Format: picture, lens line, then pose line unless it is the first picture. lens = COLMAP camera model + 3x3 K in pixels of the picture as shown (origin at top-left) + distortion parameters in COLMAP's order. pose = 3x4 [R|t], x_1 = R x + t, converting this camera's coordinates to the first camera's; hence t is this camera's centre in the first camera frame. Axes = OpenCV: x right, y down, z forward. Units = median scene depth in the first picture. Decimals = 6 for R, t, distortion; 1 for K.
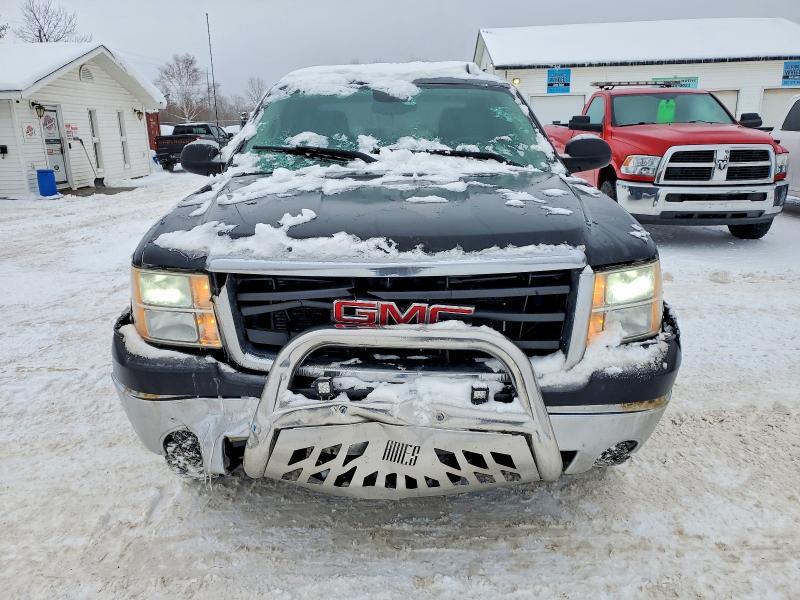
lens RADIAL K [[613.8, 0, 396.4], [0, 613.8, 299.9], [0, 0, 1]] dist [0.008196, 0.014028]
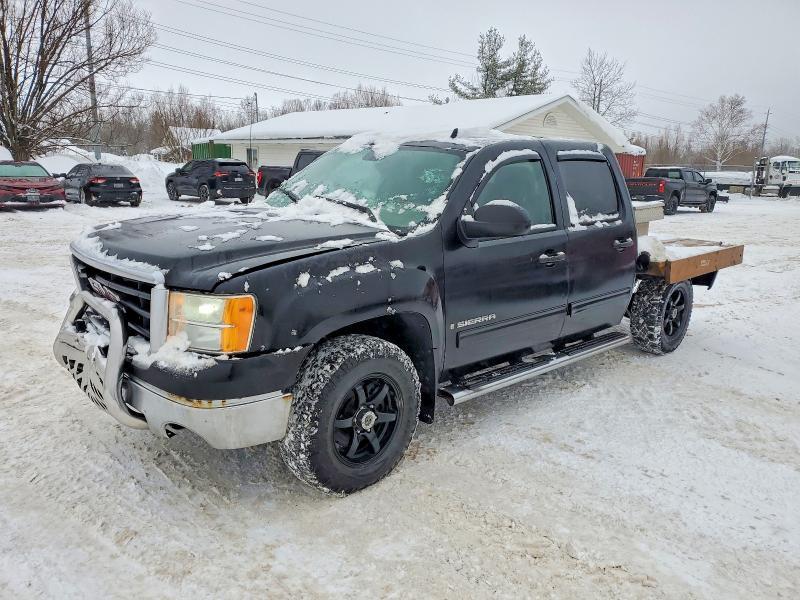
lens RADIAL K [[613.8, 0, 397.7], [0, 613.8, 301.8], [0, 0, 1]] dist [0.008196, 0.014028]
pose [[0.687644, 0.201766, -0.697450, 0.804428], [-0.241776, 0.969420, 0.042067, -0.098343], [0.684610, 0.139700, 0.715398, 0.180890]]
